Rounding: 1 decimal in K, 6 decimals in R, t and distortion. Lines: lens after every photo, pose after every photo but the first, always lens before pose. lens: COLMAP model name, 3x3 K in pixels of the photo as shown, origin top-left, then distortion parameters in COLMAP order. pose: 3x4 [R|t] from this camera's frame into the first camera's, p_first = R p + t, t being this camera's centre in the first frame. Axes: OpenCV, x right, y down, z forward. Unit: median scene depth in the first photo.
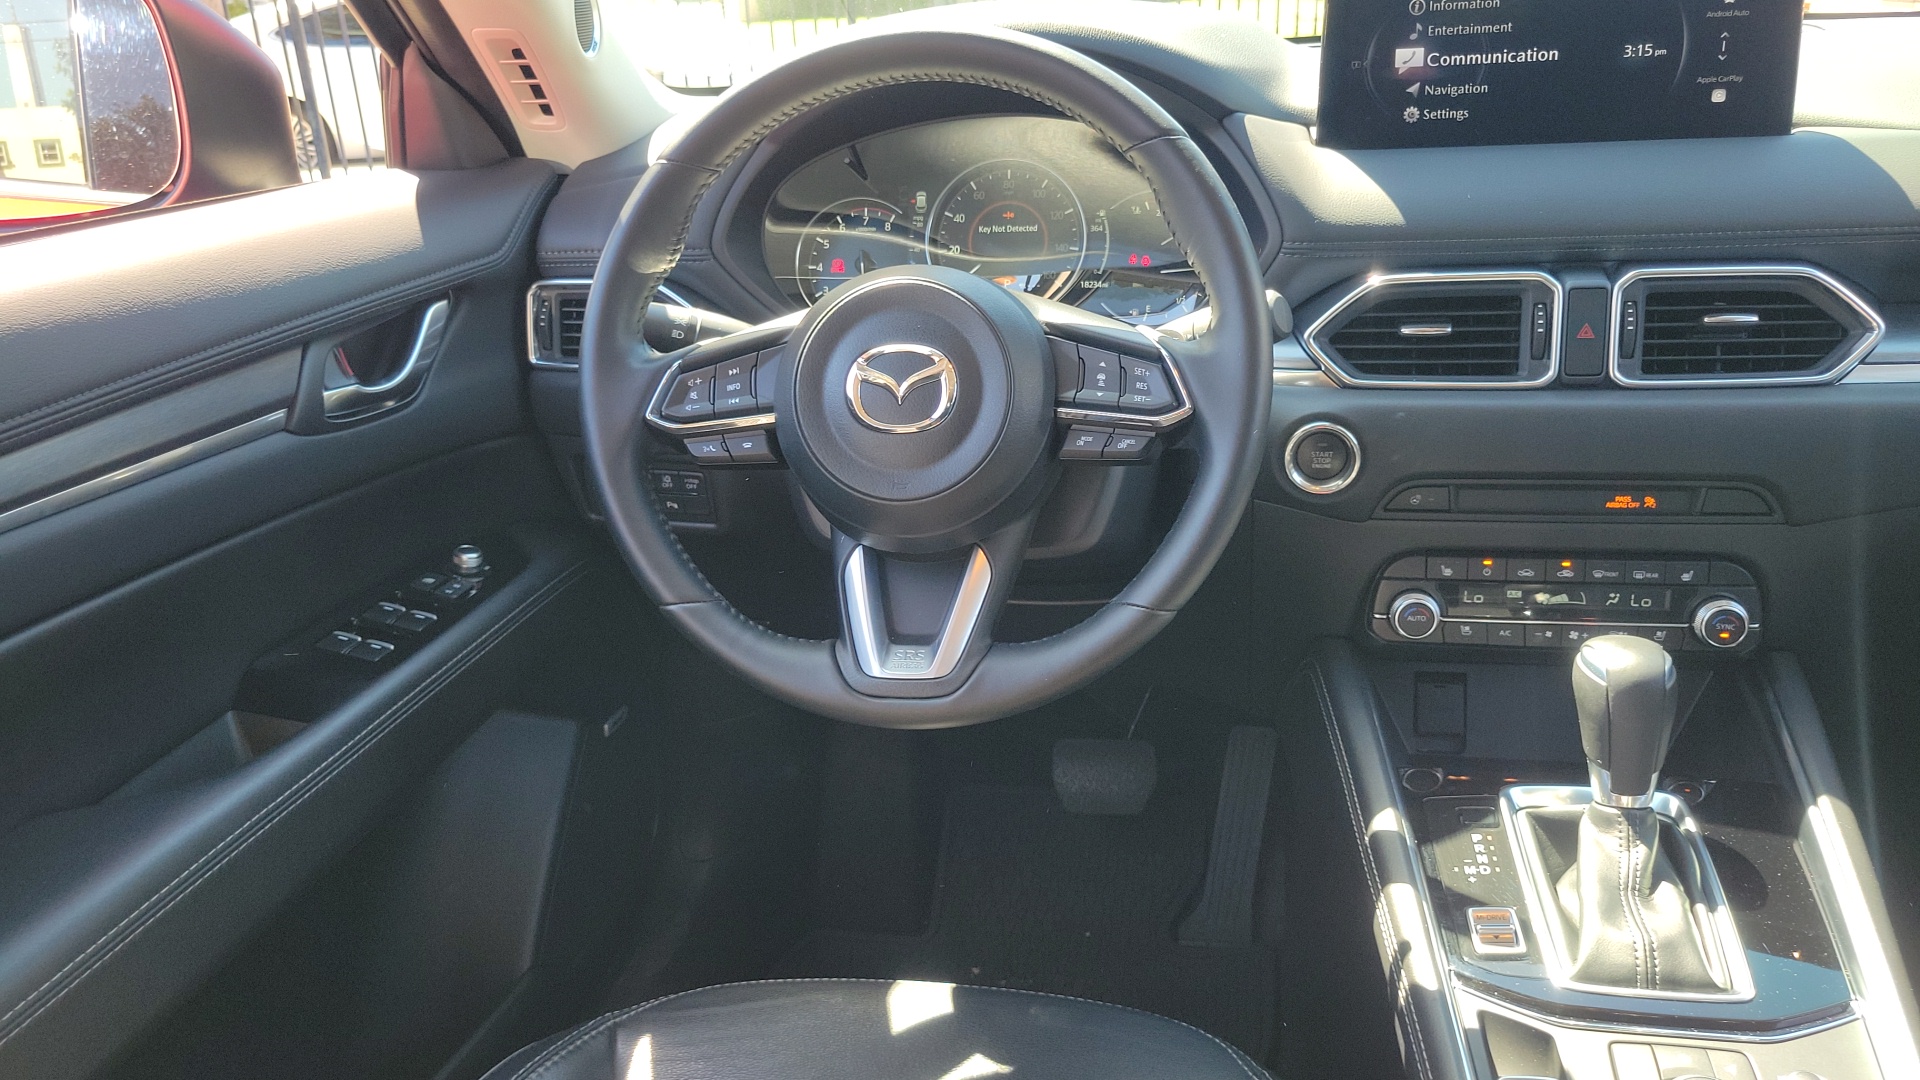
lens RADIAL K [[1480.5, 0, 974.2], [0, 1480.5, 538.7], [0, 0, 1]] dist [0.034480, -0.011531]
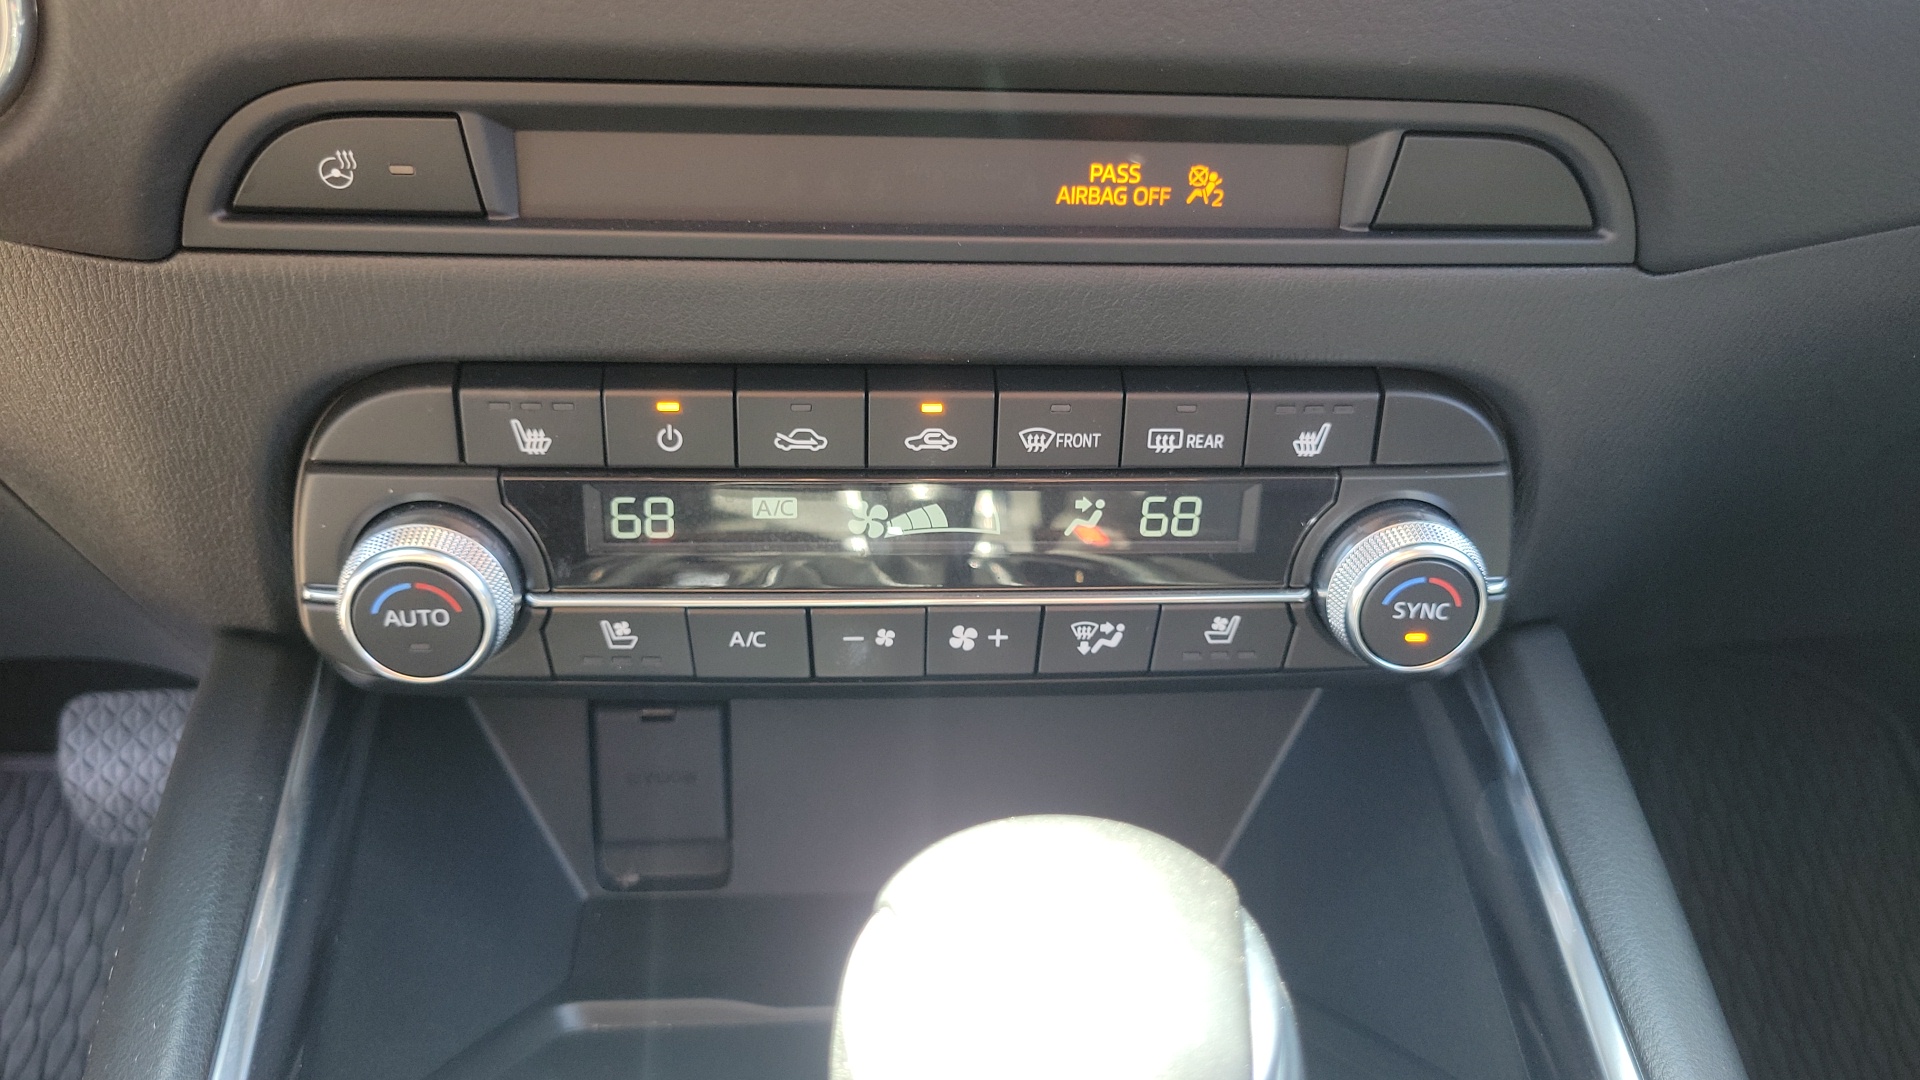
lens RADIAL K [[1525.3, 0, 955.0], [0, 1525.3, 543.7], [0, 0, 1]] dist [-0.003498, -0.003075]
pose [[0.964953, -0.050272, 0.257561, 0.329109], [0.002603, 0.983264, 0.182166, -0.010766], [-0.262409, -0.175112, 0.948935, 0.724797]]
